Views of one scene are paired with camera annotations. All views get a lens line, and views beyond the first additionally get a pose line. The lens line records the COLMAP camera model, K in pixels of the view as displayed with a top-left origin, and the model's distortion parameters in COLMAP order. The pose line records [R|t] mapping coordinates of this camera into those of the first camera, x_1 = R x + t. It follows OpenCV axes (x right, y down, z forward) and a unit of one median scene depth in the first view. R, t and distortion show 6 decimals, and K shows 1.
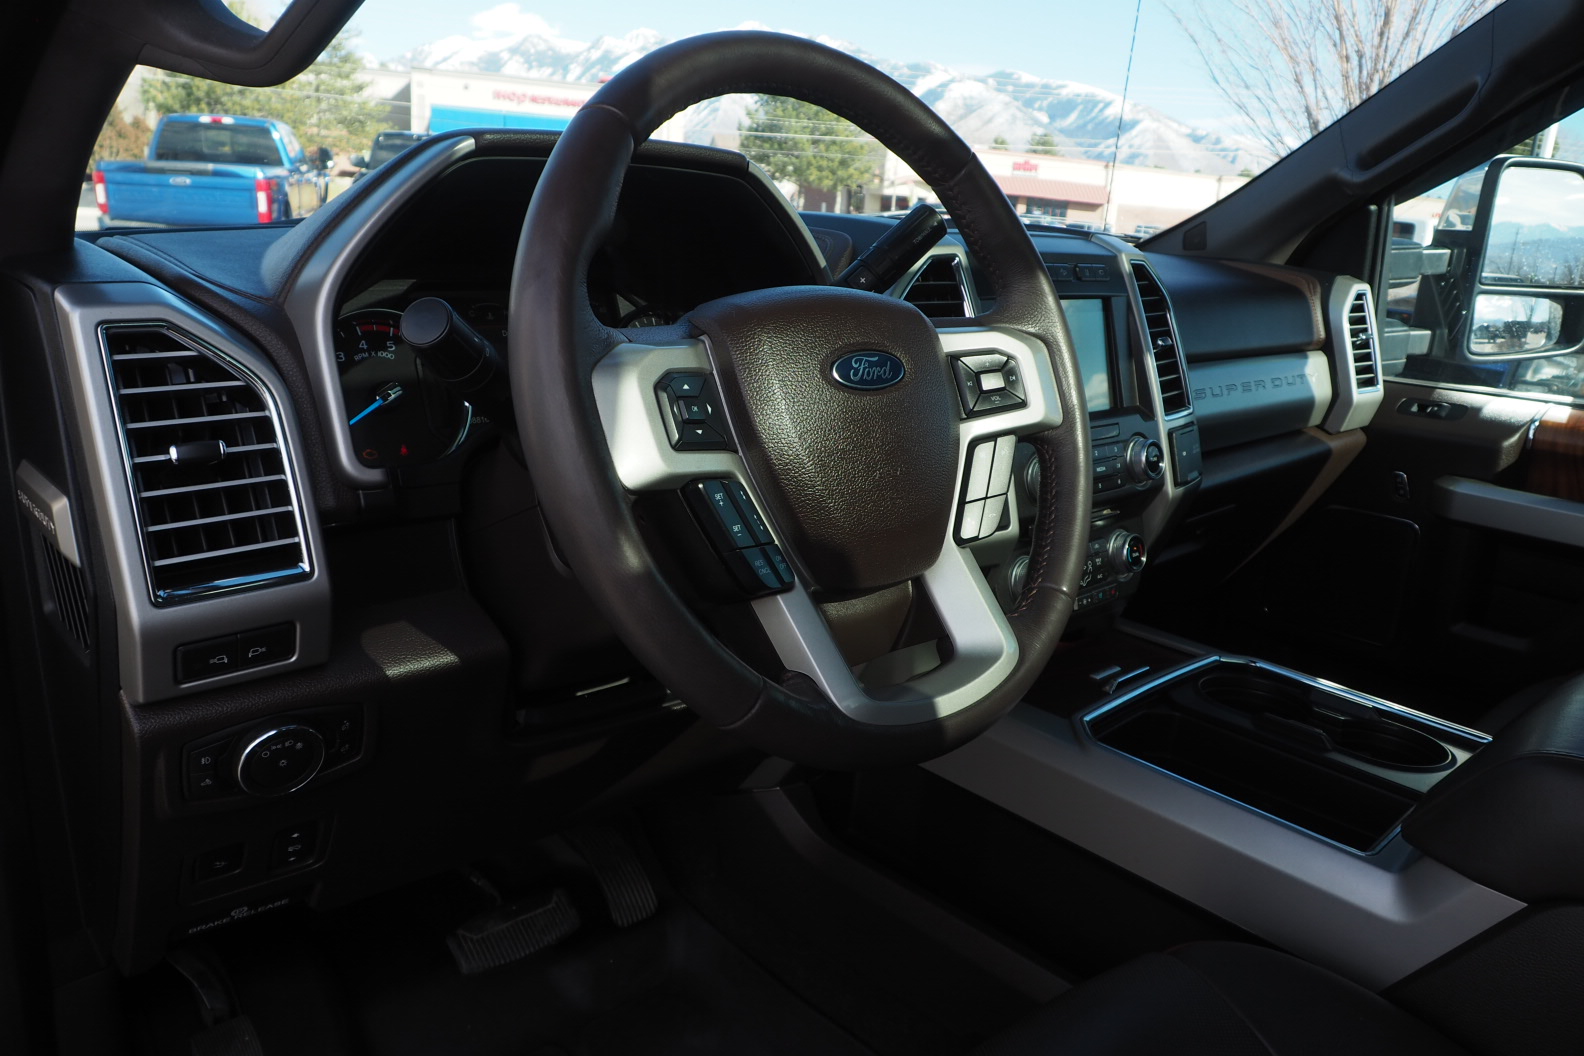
lens RADIAL K [[1128.3, 0, 791.0], [0, 1128.3, 524.3], [0, 0, 1]] dist [-0.003407, -0.006813]
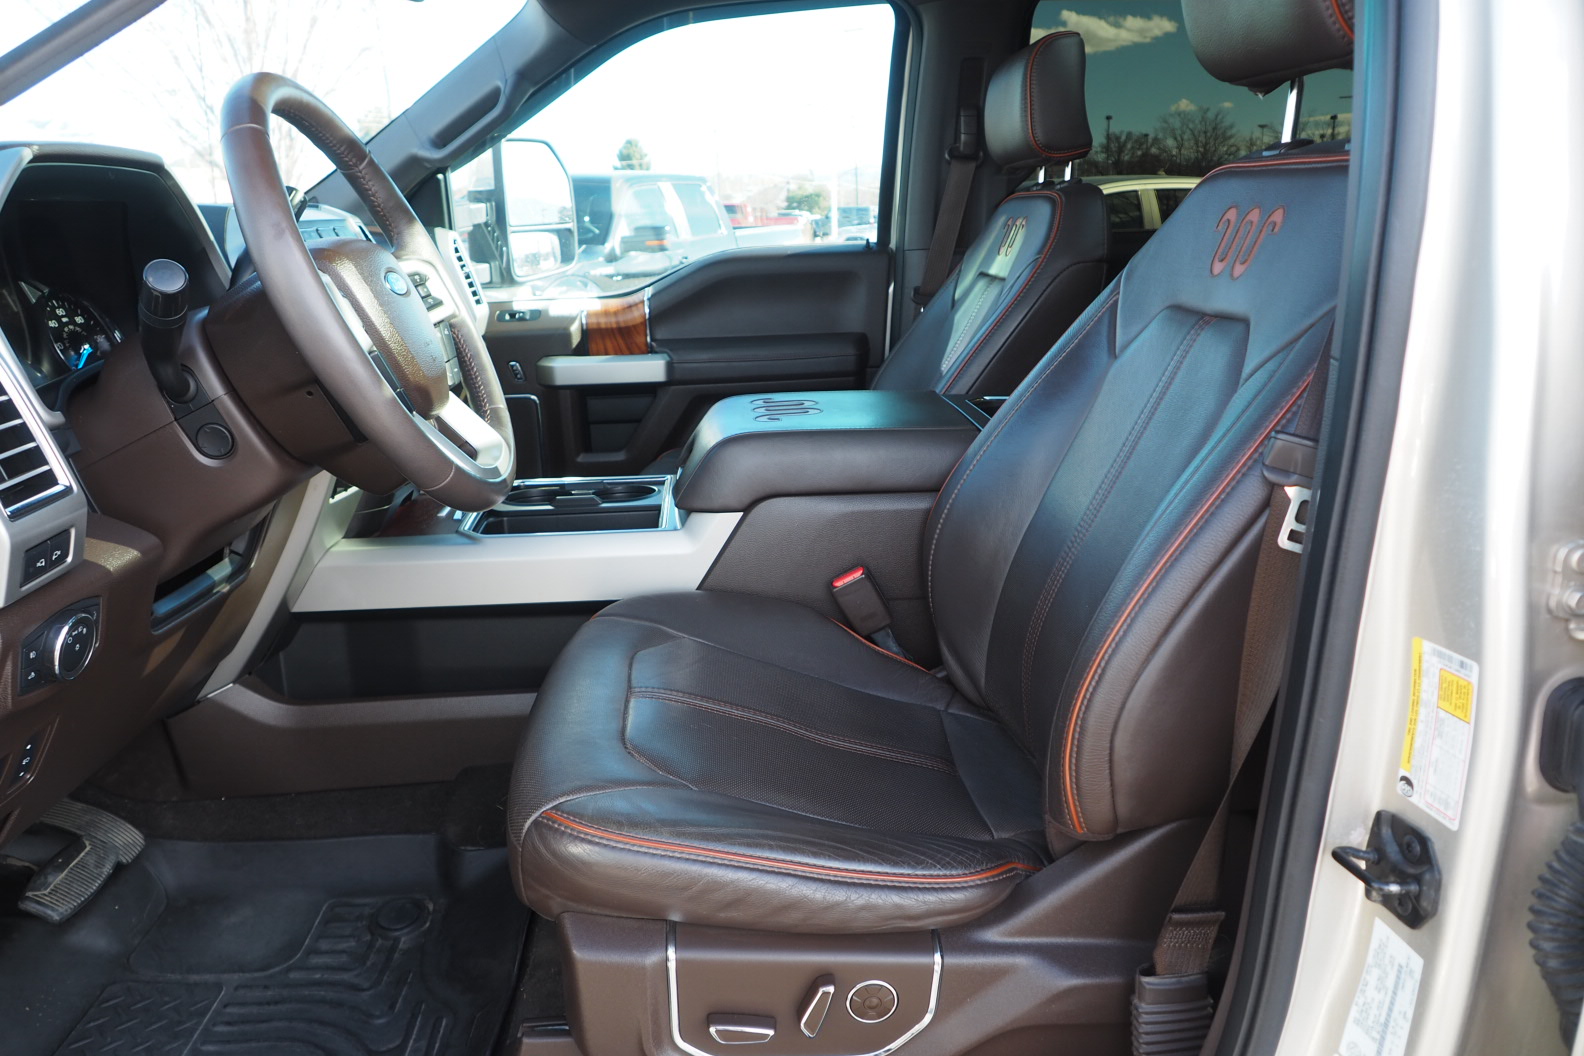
lens RADIAL K [[1128.3, 0, 788.9], [0, 1128.3, 528.5], [0, 0, 1]] dist [-0.003407, -0.006813]
pose [[0.624135, -0.278789, 0.729885, -0.350999], [0.266401, 0.954128, 0.136638, 0.052770], [-0.734497, 0.109161, 0.669774, -0.183022]]
